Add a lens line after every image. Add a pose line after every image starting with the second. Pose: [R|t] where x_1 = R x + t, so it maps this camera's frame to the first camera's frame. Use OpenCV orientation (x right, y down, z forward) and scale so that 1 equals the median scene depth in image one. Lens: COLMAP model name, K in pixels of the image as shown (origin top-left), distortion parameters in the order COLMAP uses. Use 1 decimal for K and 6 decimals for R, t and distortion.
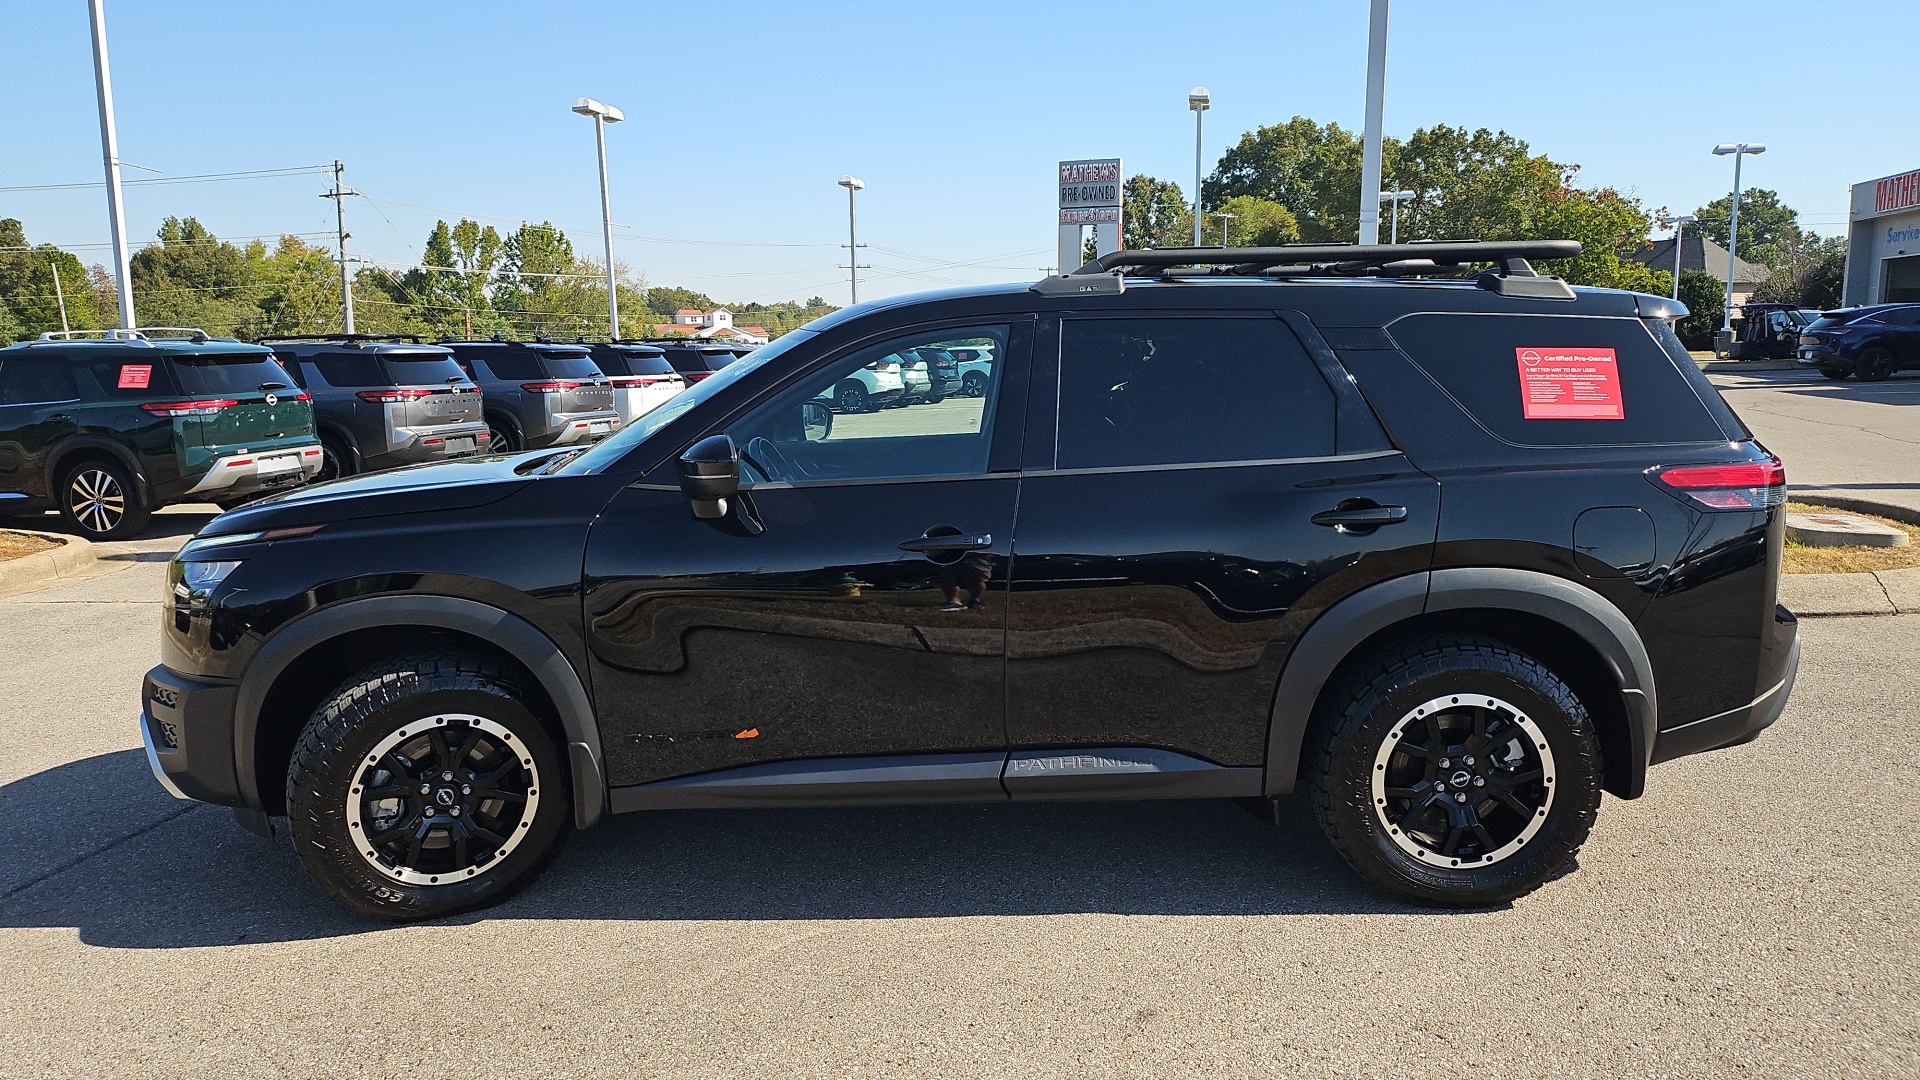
lens RADIAL K [[1379.9, 0, 951.1], [0, 1379.9, 536.3], [0, 0, 1]] dist [0.046208, 0.000782]
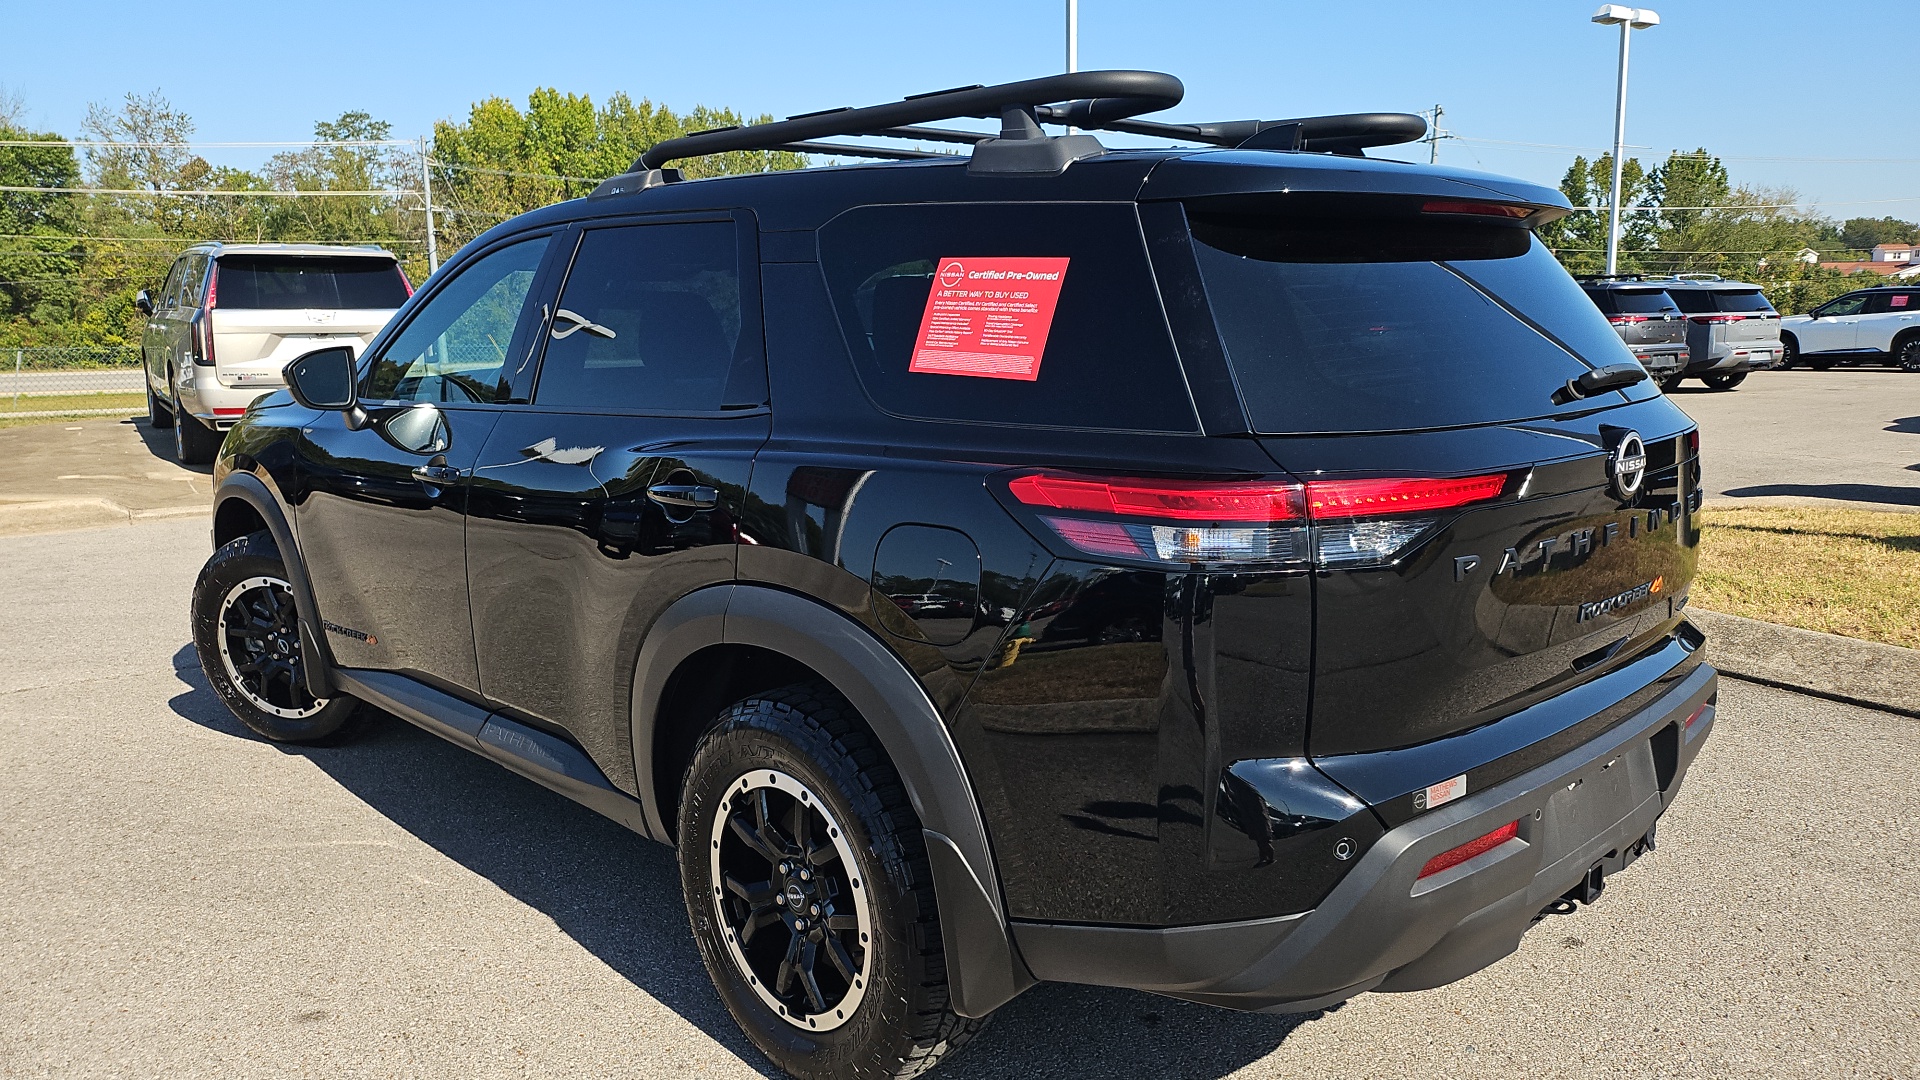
lens RADIAL K [[1395.0, 0, 967.0], [0, 1395.0, 547.3], [0, 0, 1]] dist [0.006409, -0.001602]
pose [[0.680330, 0.132809, -0.720772, 0.883034], [-0.100064, 0.991067, 0.088164, -0.063264], [0.726043, 0.012142, 0.687542, 0.579196]]
